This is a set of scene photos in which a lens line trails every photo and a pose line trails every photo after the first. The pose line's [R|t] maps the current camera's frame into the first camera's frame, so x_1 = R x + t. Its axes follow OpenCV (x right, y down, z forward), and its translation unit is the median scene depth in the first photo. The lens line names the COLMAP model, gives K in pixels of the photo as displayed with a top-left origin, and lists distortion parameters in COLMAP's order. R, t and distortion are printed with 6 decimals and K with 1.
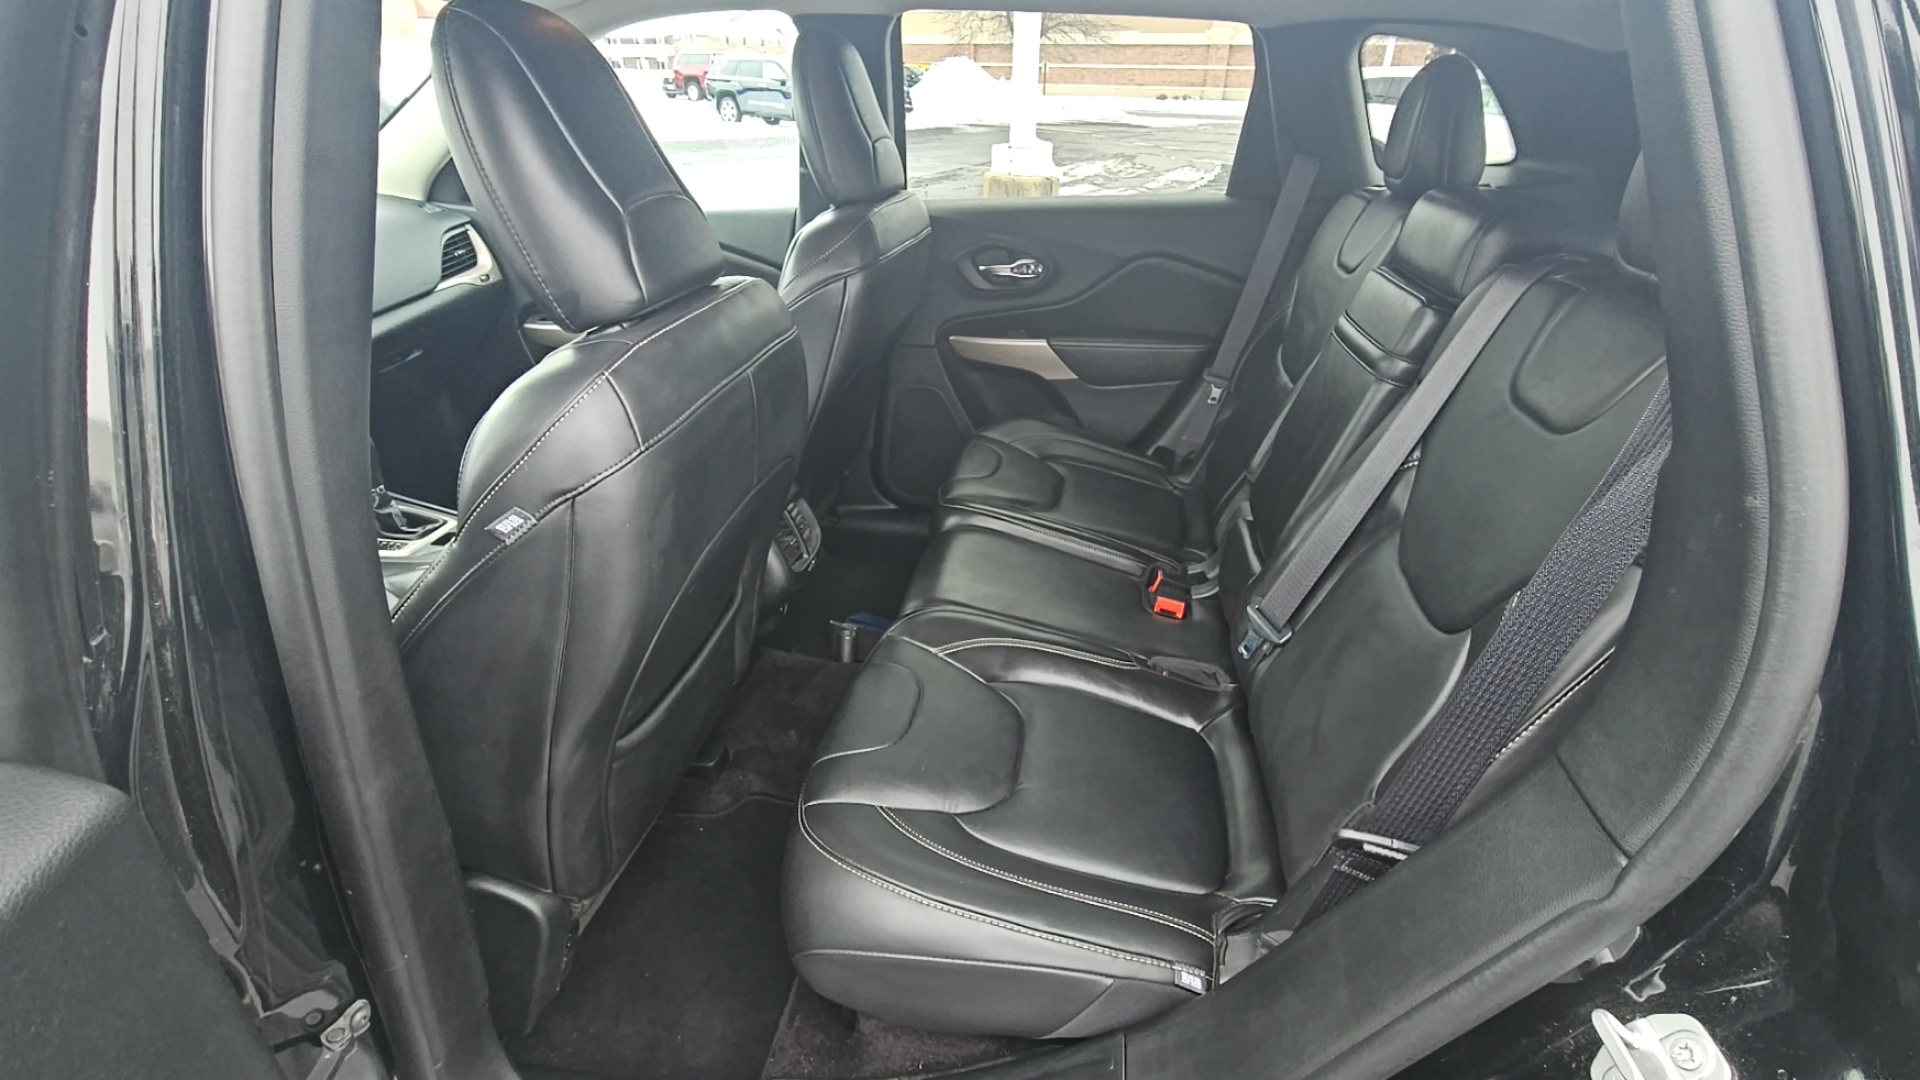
lens RADIAL K [[858.2, 0, 978.6], [0, 858.2, 544.4], [0, 0, 1]] dist [0.012884, -0.008844]
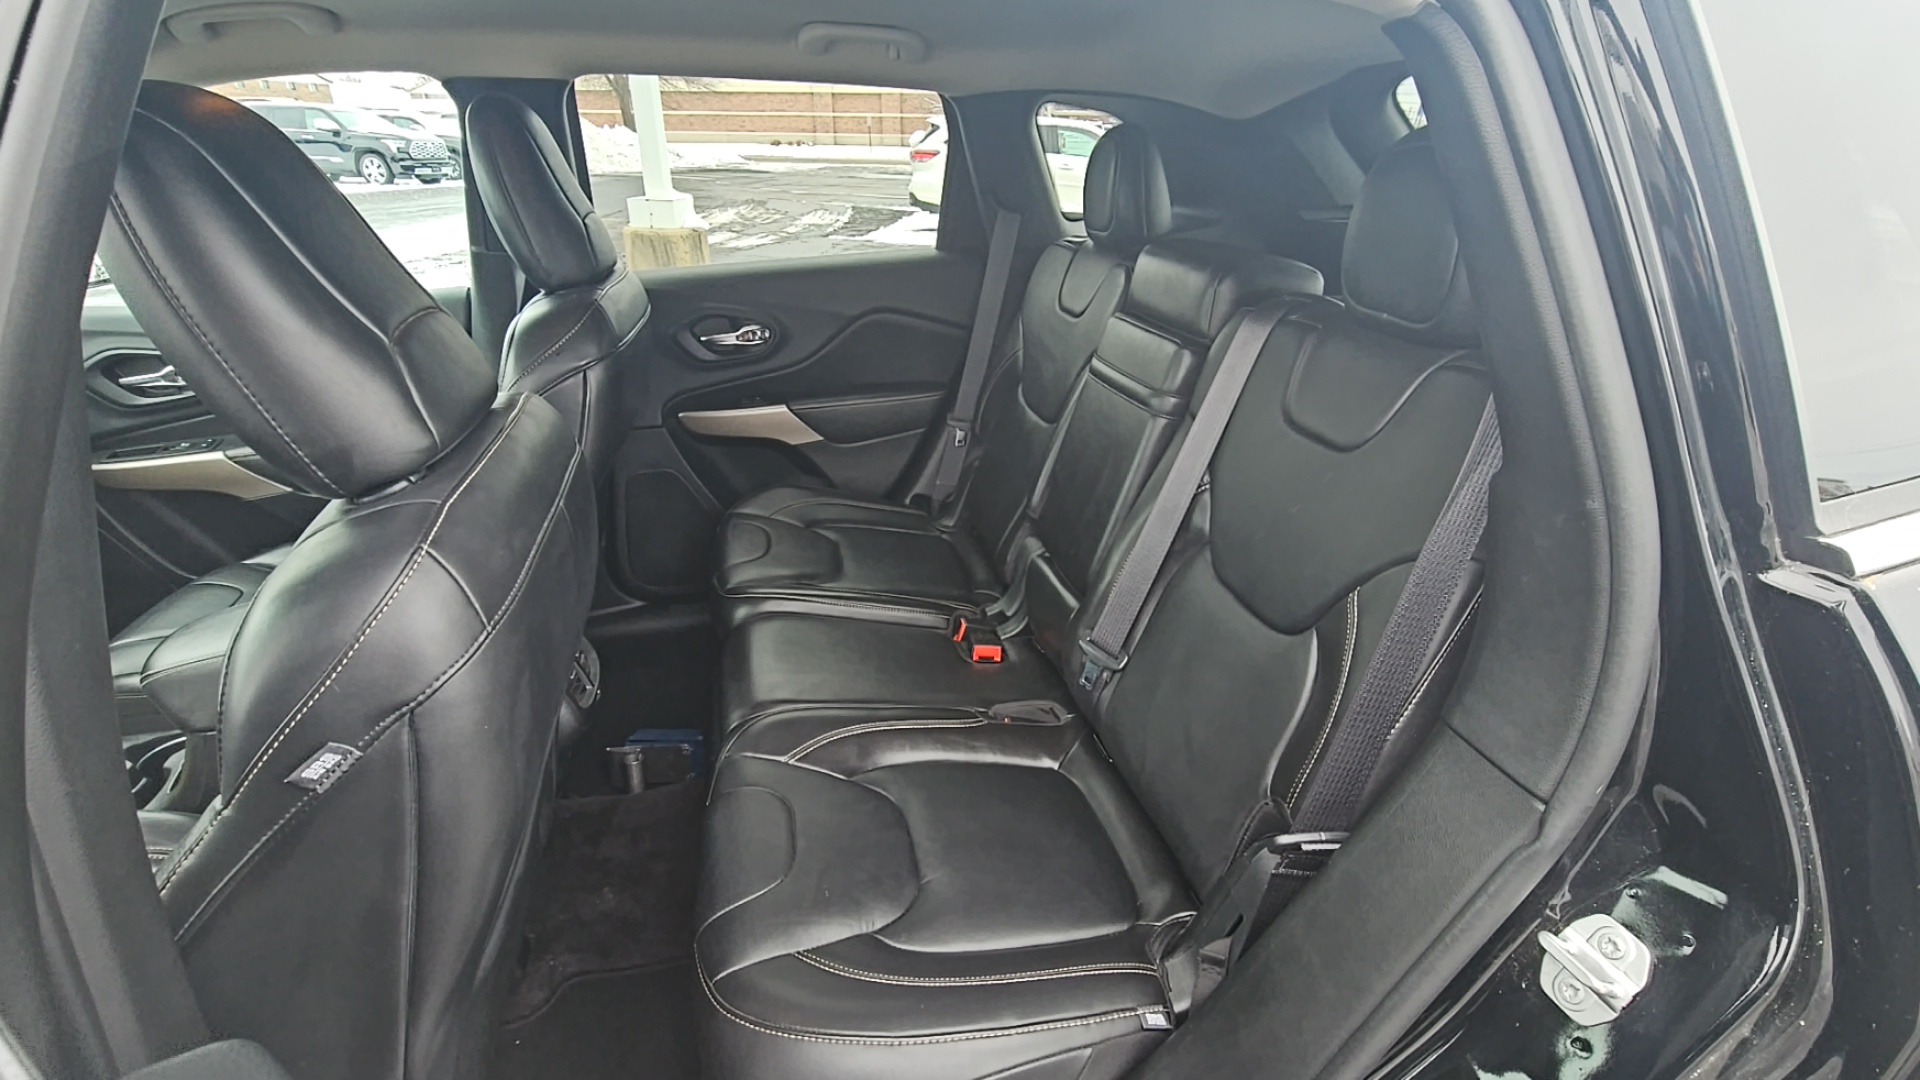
lens RADIAL K [[858.2, 0, 978.6], [0, 858.2, 544.4], [0, 0, 1]] dist [0.012884, -0.008844]
pose [[0.920281, -0.177226, 0.348818, -0.116725], [0.191527, 0.981465, -0.006644, -0.047517], [-0.341176, 0.072923, 0.937167, 0.037907]]
